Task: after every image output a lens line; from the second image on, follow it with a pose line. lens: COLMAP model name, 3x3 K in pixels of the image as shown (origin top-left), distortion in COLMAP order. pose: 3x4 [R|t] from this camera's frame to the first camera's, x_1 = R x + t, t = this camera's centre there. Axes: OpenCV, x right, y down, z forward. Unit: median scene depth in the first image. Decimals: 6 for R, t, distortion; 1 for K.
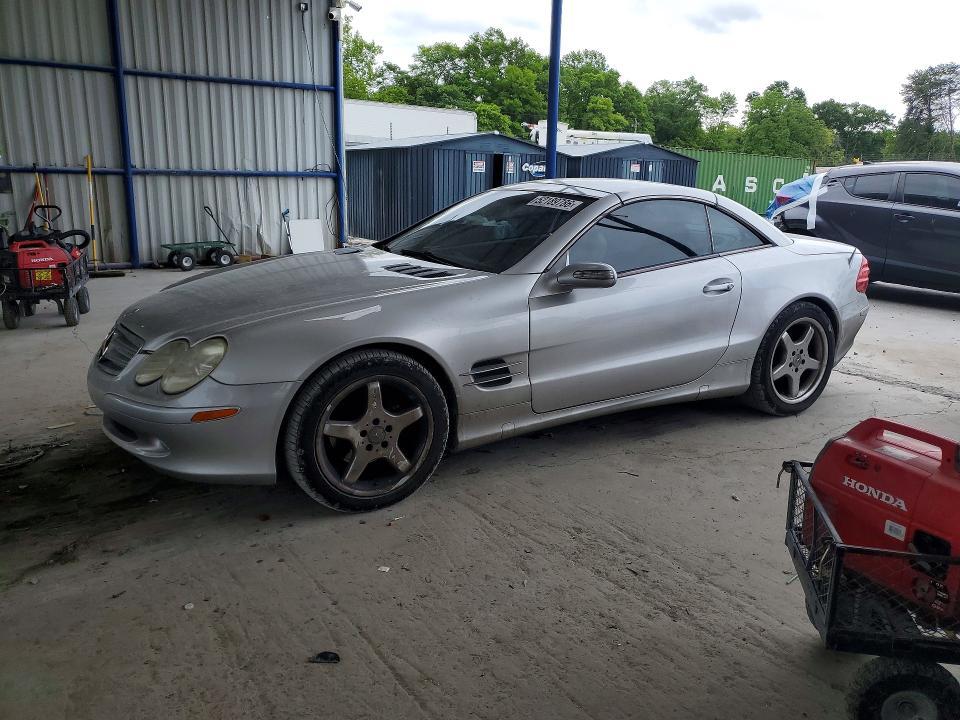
lens RADIAL K [[716.5, 0, 480.0], [0, 716.5, 360.0], [0, 0, 1]] dist [-0.032747, 0.055377]
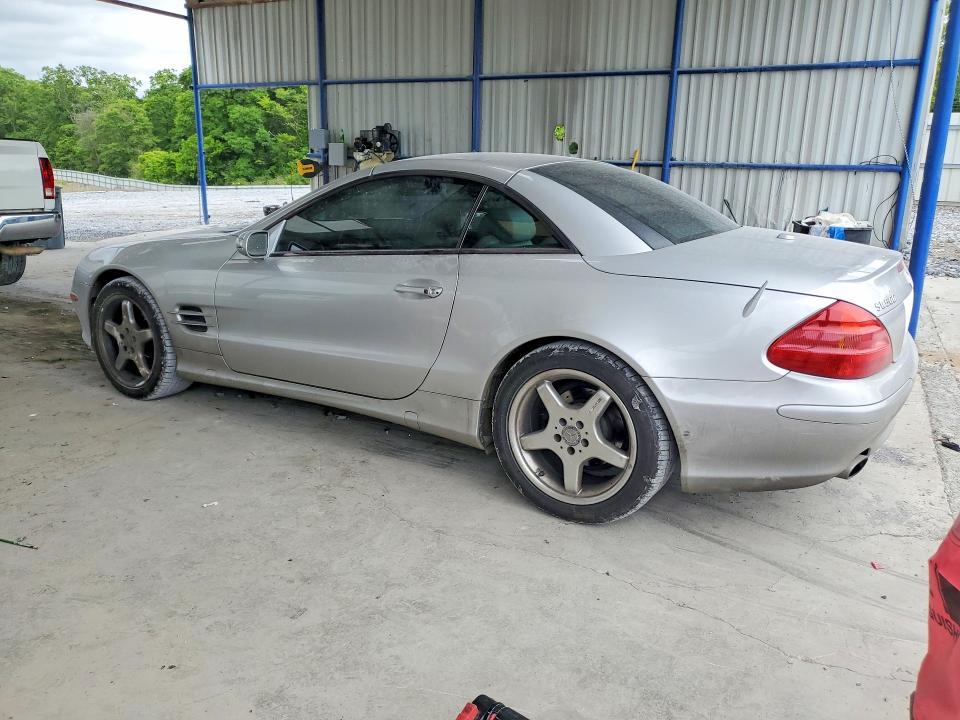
lens RADIAL K [[729.4, 0, 481.8], [0, 729.4, 339.6], [0, 0, 1]] dist [0.009197, 0.000743]
pose [[0.490605, 0.199550, -0.848225, 0.381200], [-0.227659, 0.968969, 0.096280, -0.051230], [0.841117, 0.145871, 0.520811, 0.237093]]
